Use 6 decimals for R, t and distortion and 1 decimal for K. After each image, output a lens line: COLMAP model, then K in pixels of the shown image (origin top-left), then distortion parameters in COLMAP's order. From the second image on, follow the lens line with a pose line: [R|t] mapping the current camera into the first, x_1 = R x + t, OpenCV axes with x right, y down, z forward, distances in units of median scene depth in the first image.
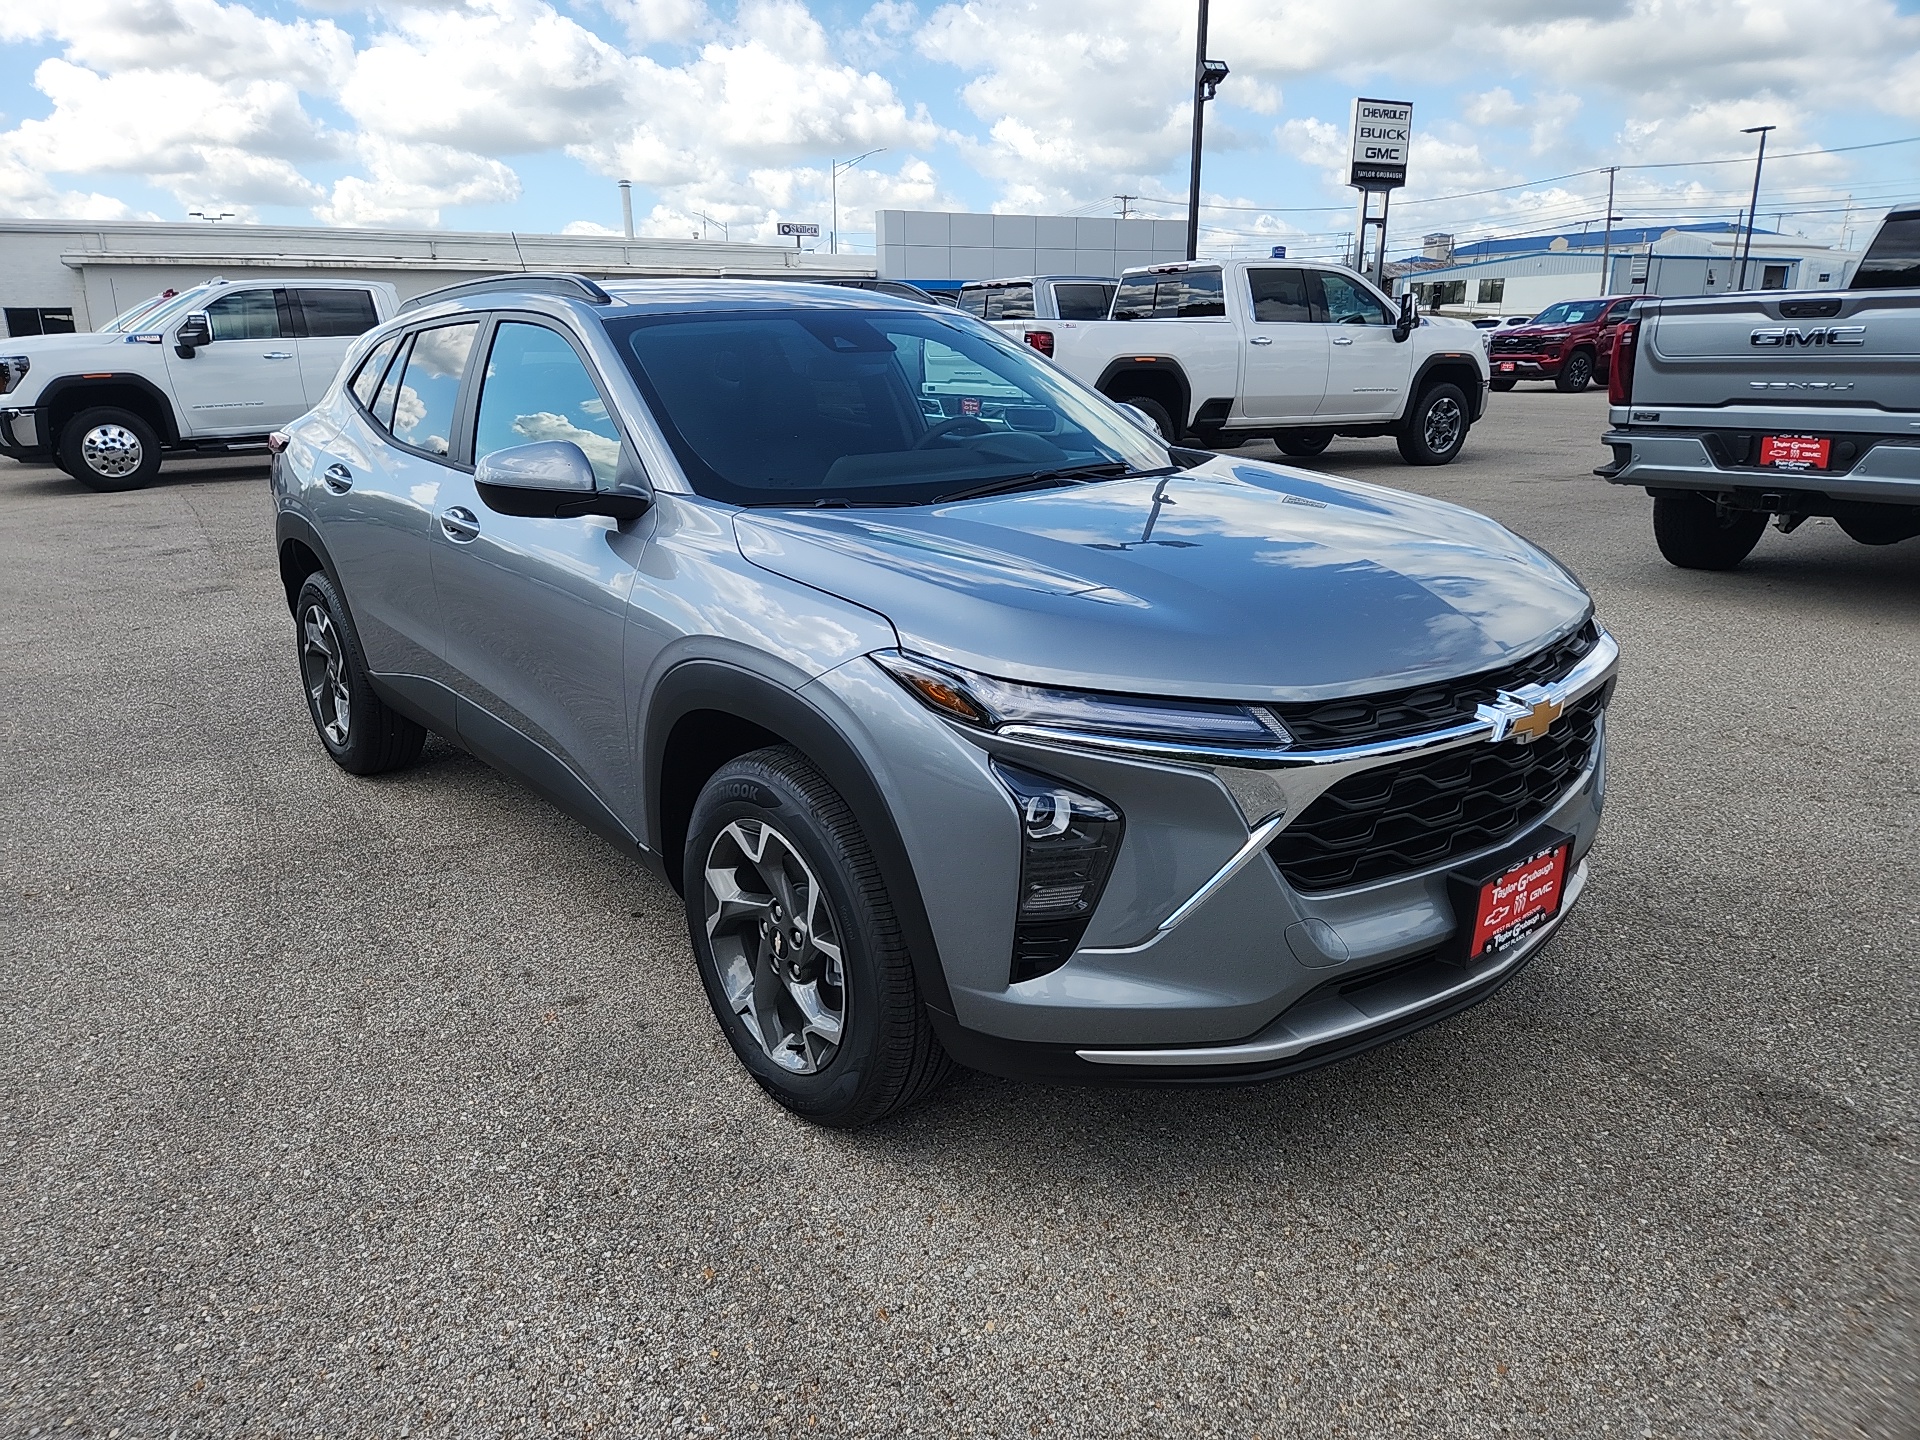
lens RADIAL K [[1281.5, 0, 960.0], [0, 1281.5, 720.0], [0, 0, 1]] dist [0.067979, -0.054062]
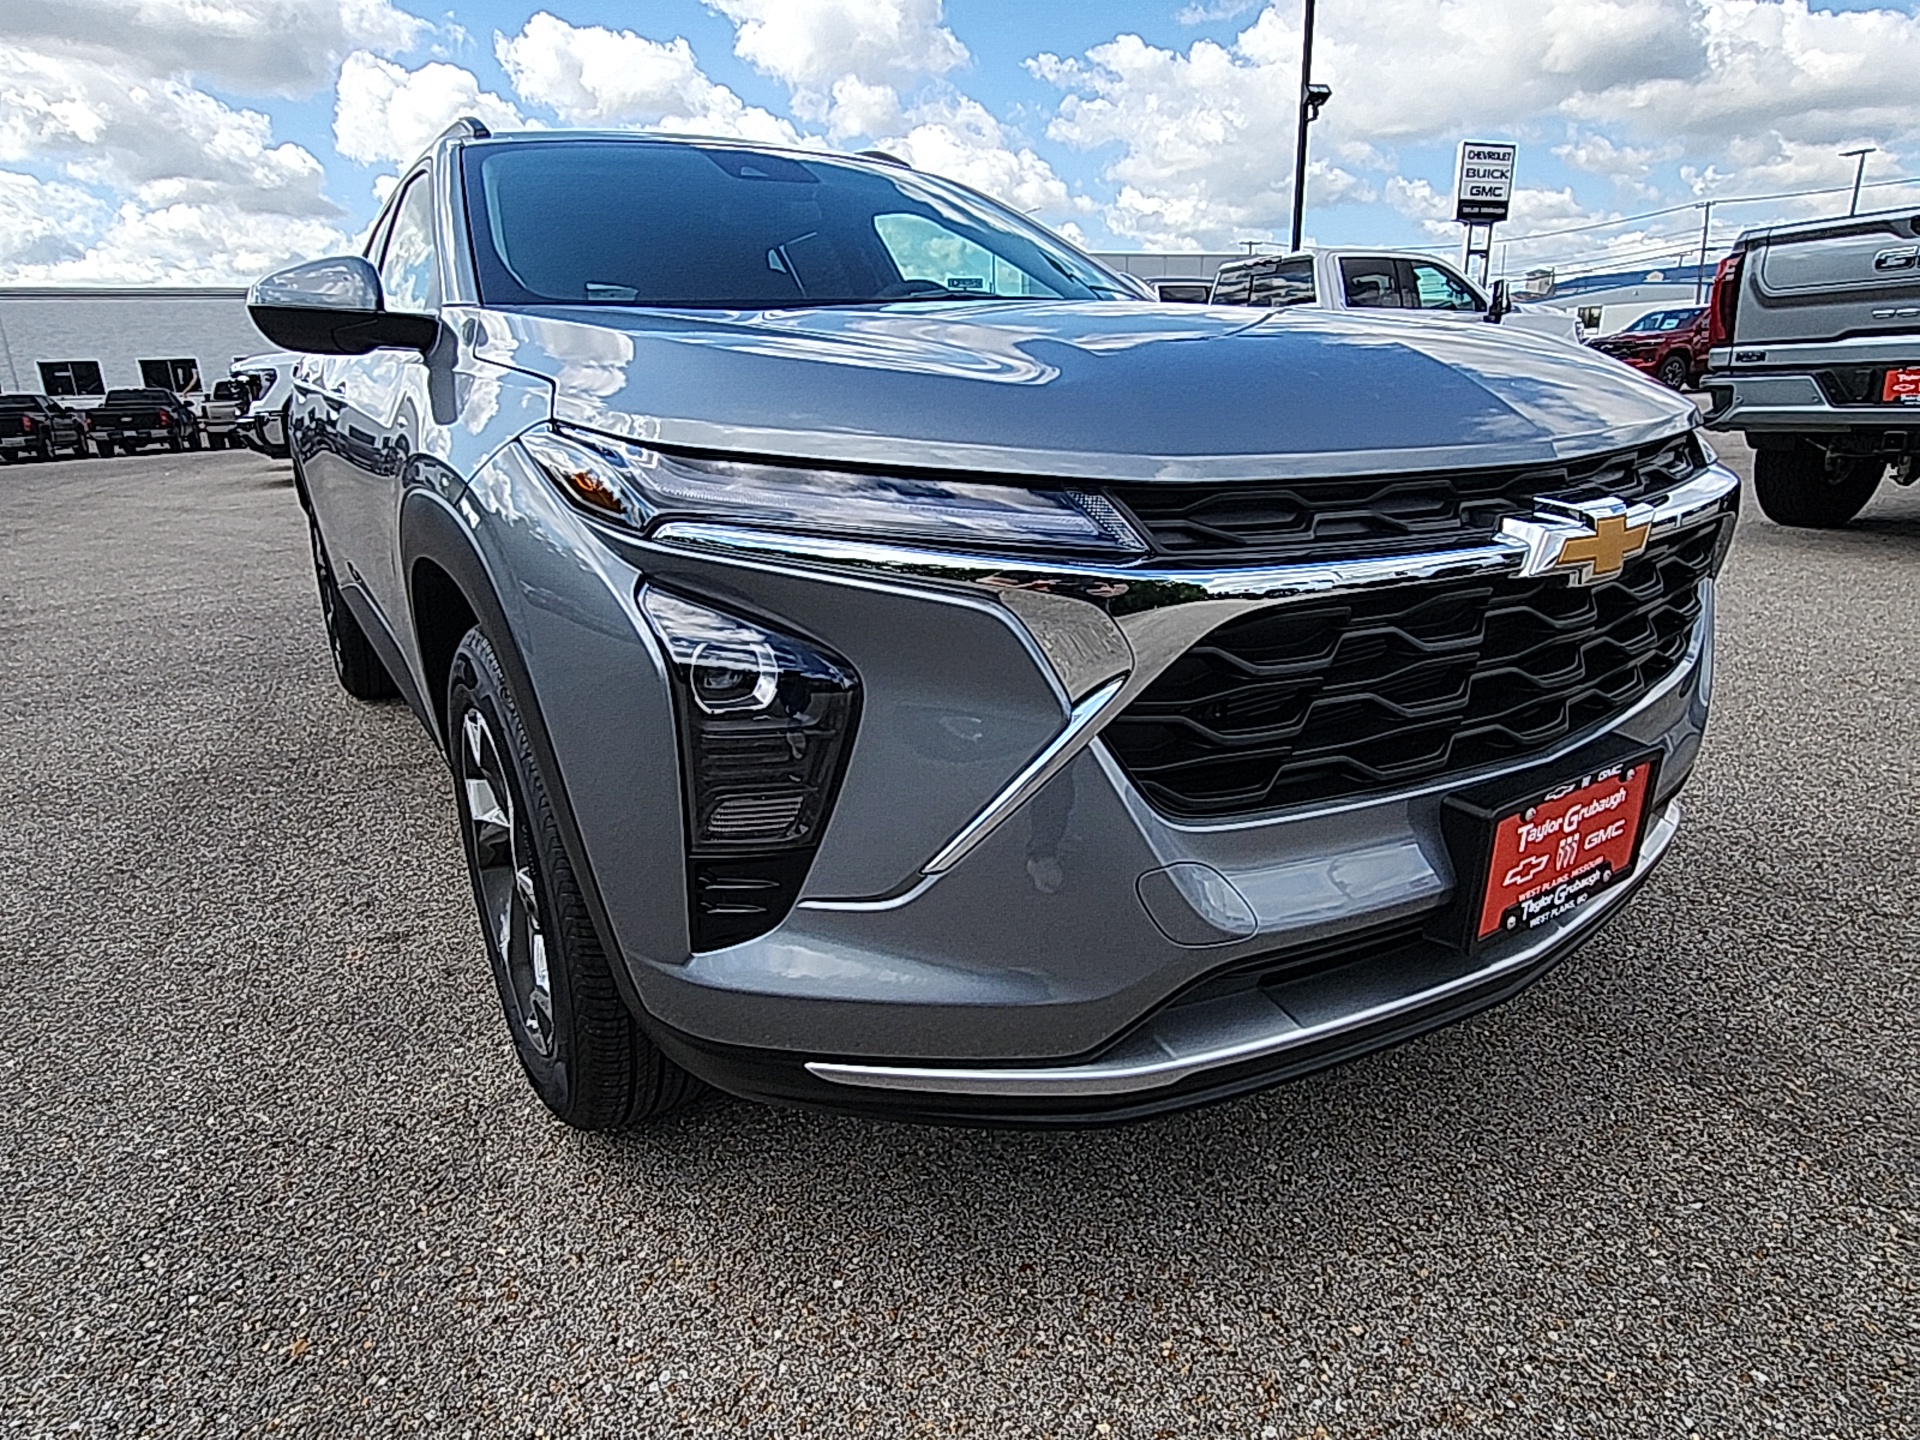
lens RADIAL K [[1092.1, 0, 963.3], [0, 1092.1, 716.6], [0, 0, 1]] dist [0.002477, -0.001191]
pose [[0.991946, 0.018013, -0.125372, 0.192201], [-0.016240, 0.999753, 0.015144, 0.067322], [0.125614, -0.012986, 0.991994, 0.408080]]
